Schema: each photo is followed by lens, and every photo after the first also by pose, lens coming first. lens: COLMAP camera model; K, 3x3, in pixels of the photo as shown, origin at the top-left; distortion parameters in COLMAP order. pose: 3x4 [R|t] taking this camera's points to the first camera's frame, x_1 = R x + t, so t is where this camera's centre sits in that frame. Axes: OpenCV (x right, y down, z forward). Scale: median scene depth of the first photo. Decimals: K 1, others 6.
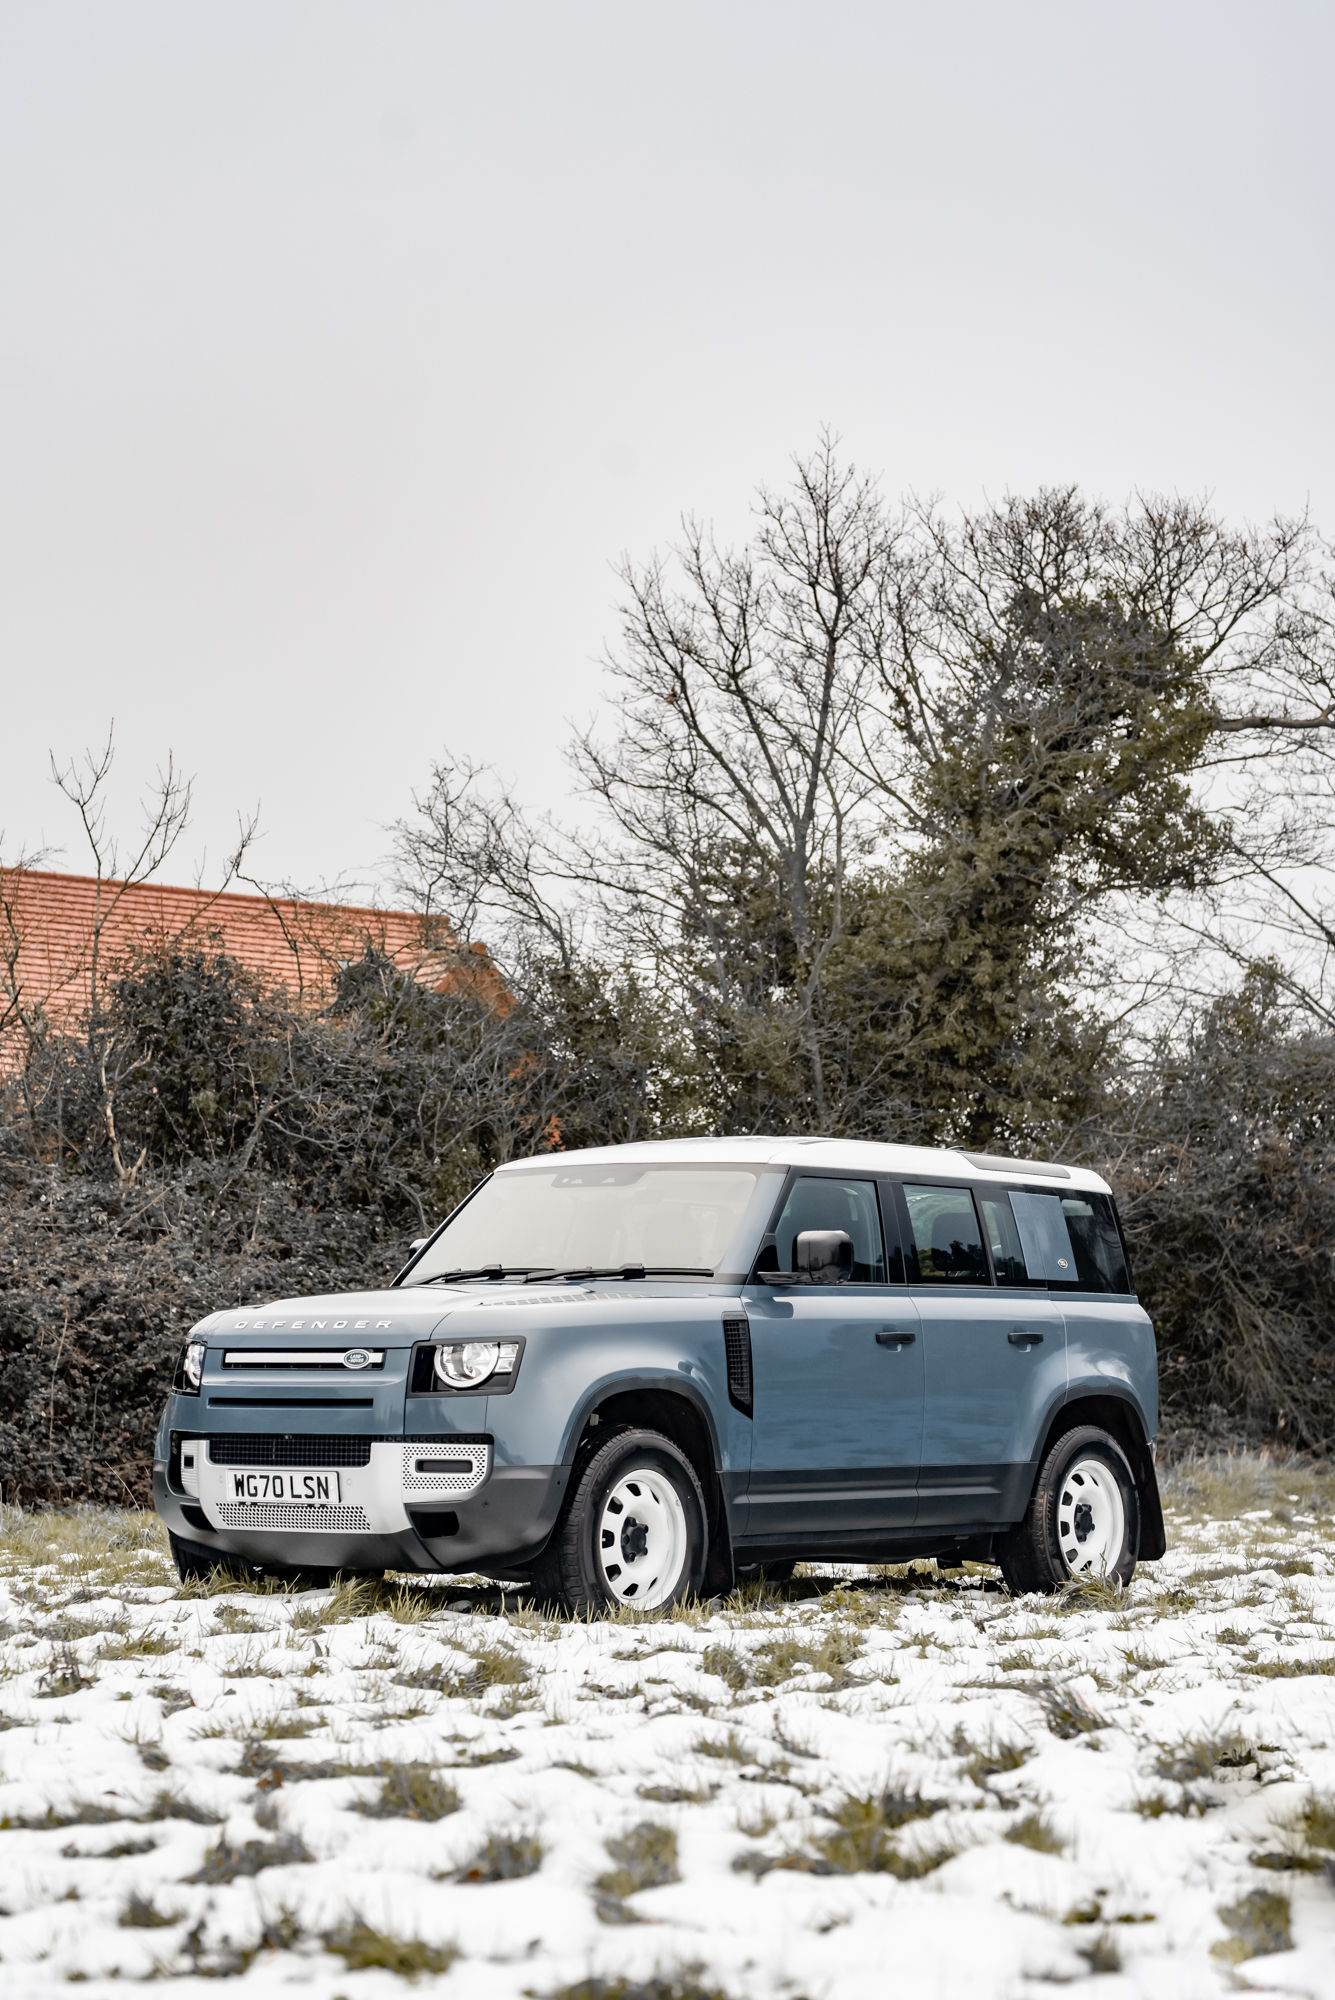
lens RADIAL K [[4615.2, 0, 667.5], [0, 4615.2, 1000.0], [0, 0, 1]] dist [-0.000167, -0.859110]
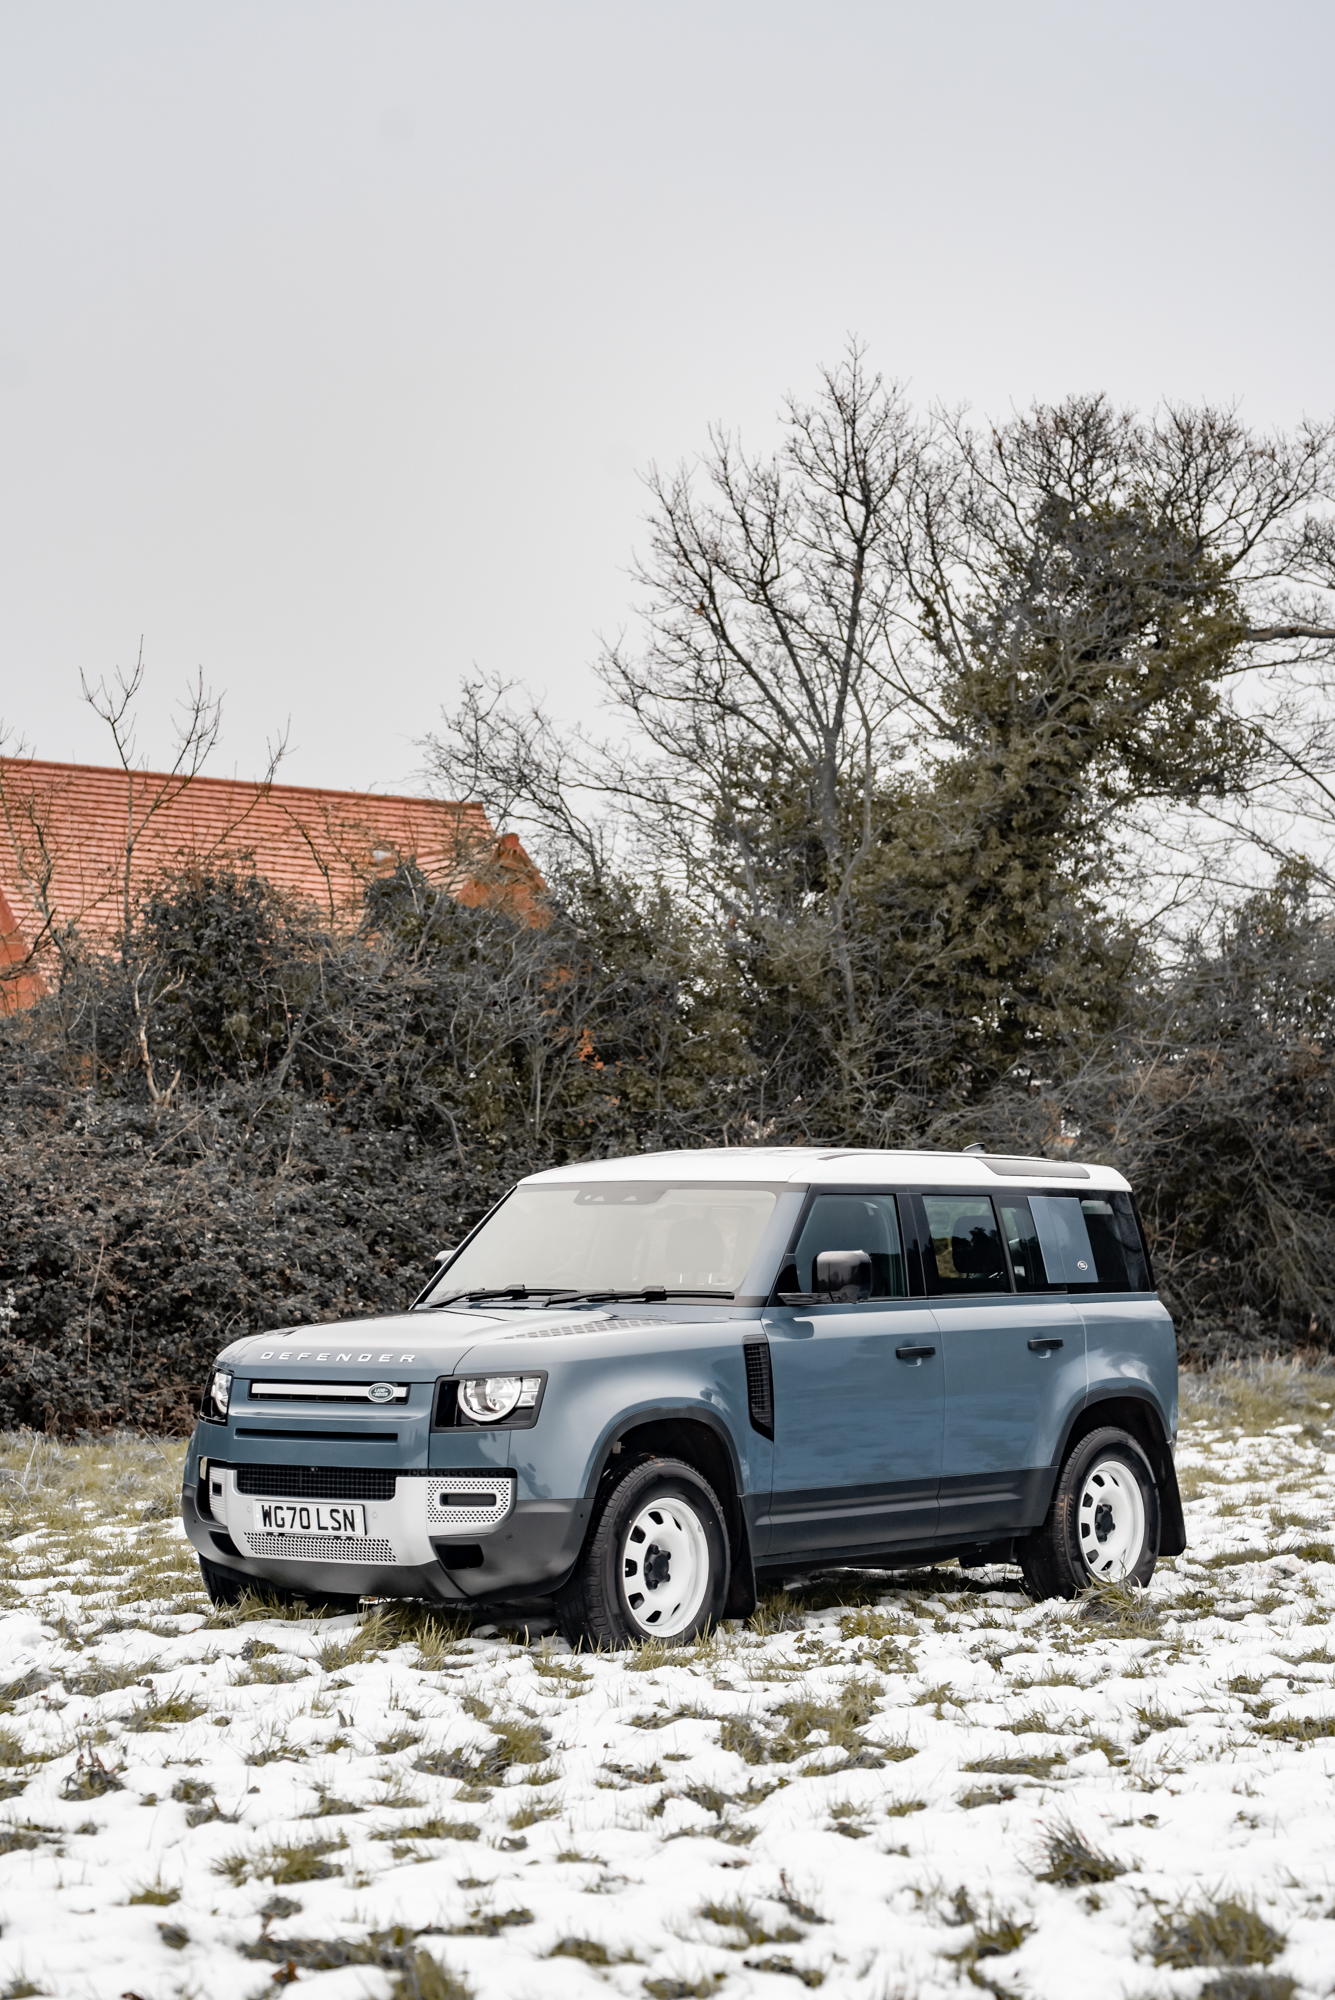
lens RADIAL K [[4615.2, 0, 667.5], [0, 4615.2, 1000.0], [0, 0, 1]] dist [-0.000167, -0.859110]
pose [[0.999931, -0.007839, -0.008725, 0.001865], [0.008142, 0.999345, 0.035270, -0.016402], [0.008443, -0.035339, 0.999340, -0.002775]]
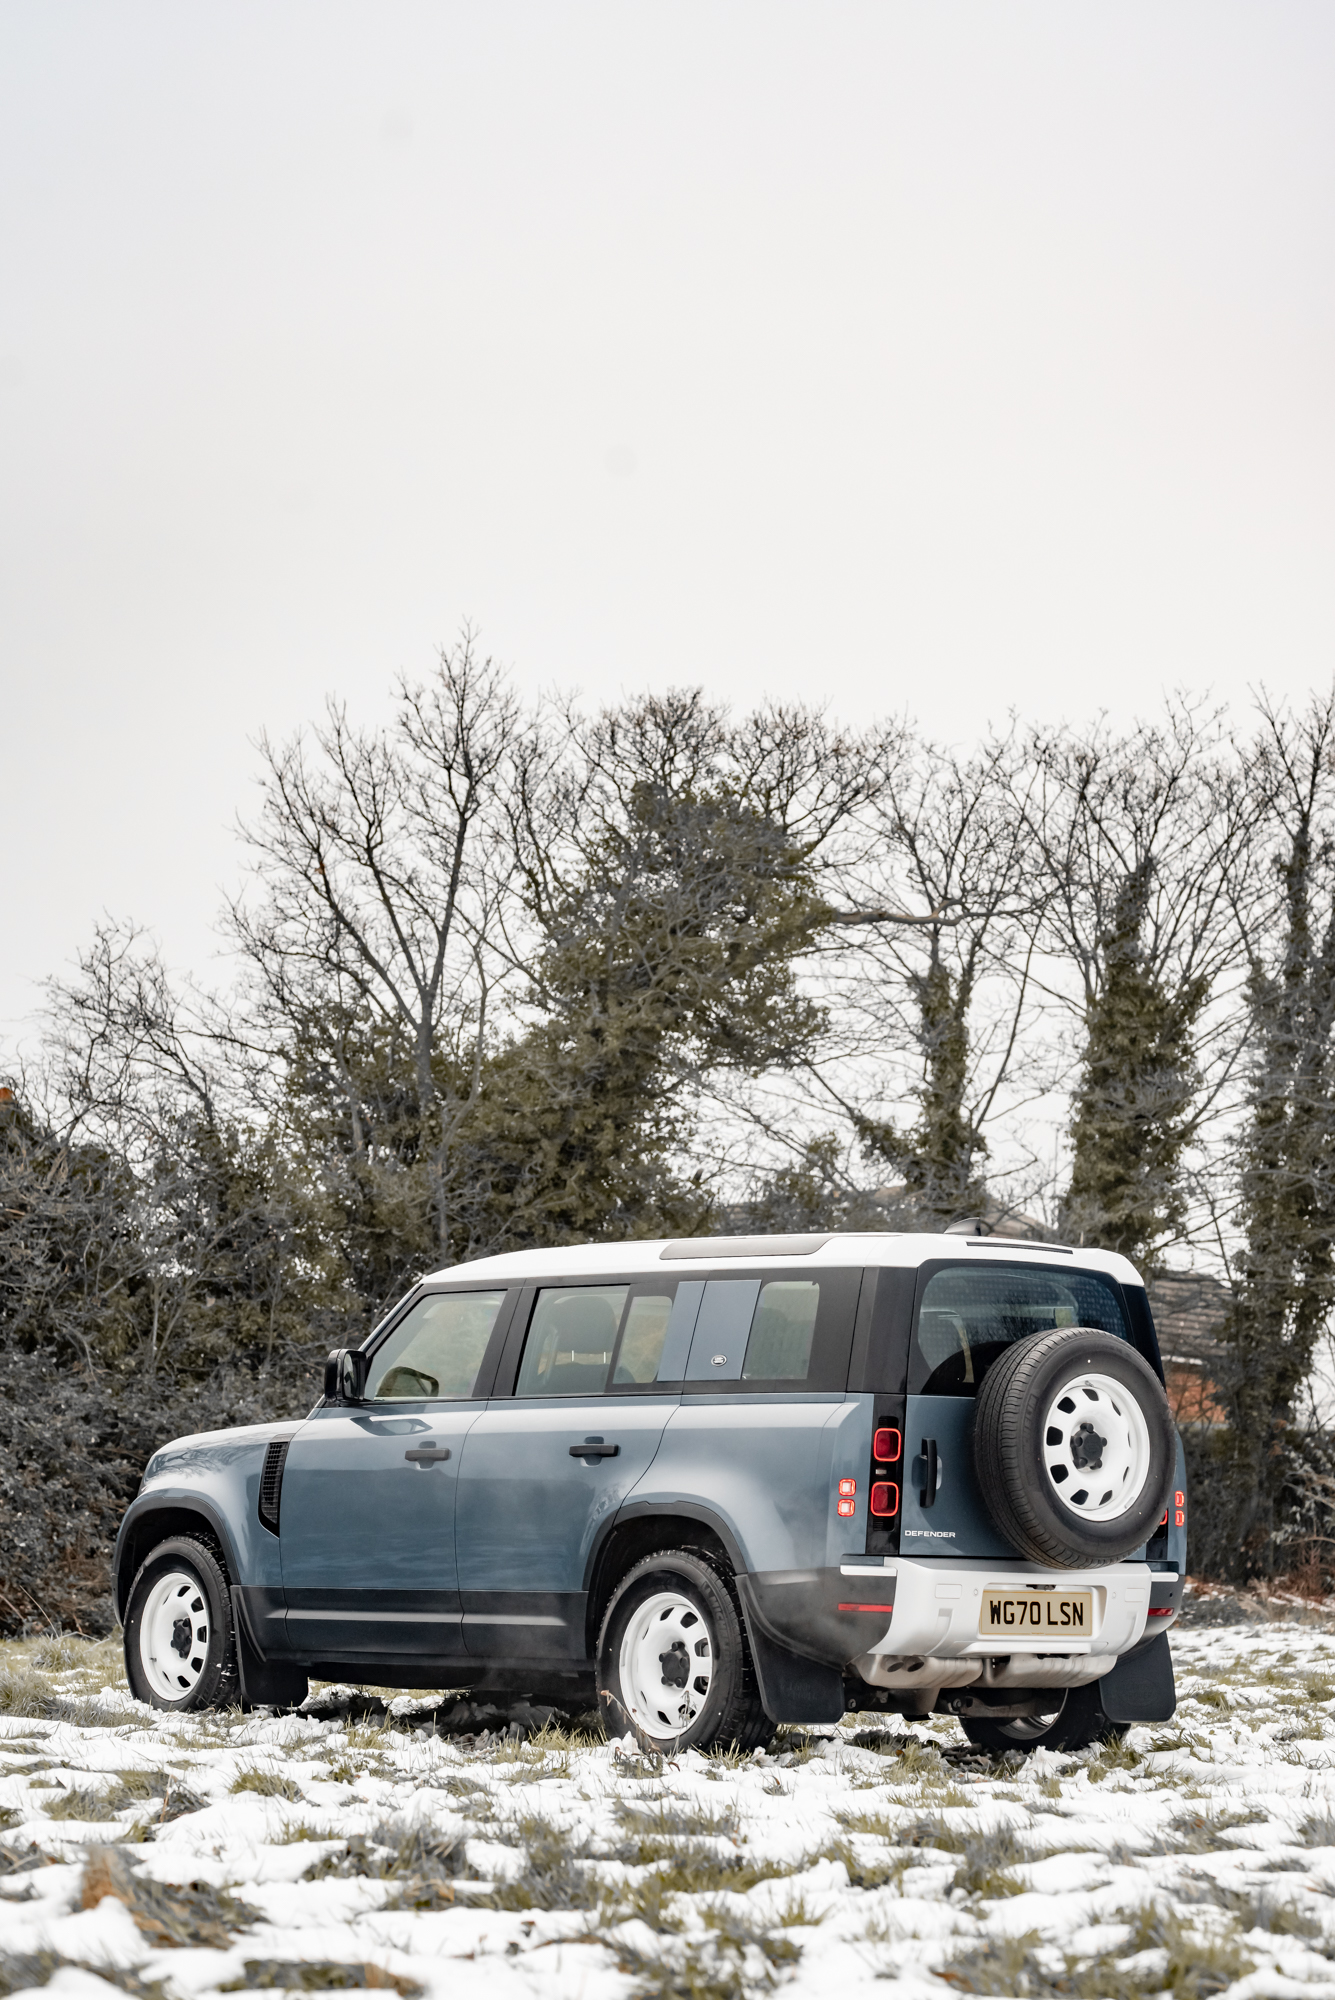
lens RADIAL K [[4615.2, 0, 667.5], [0, 4615.2, 1000.0], [0, 0, 1]] dist [-0.000167, -0.859110]
pose [[0.985983, 0.037811, 0.162507, -0.090637], [-0.032726, 0.998891, -0.033852, -0.002832], [-0.163606, 0.028060, 0.986127, -0.049756]]
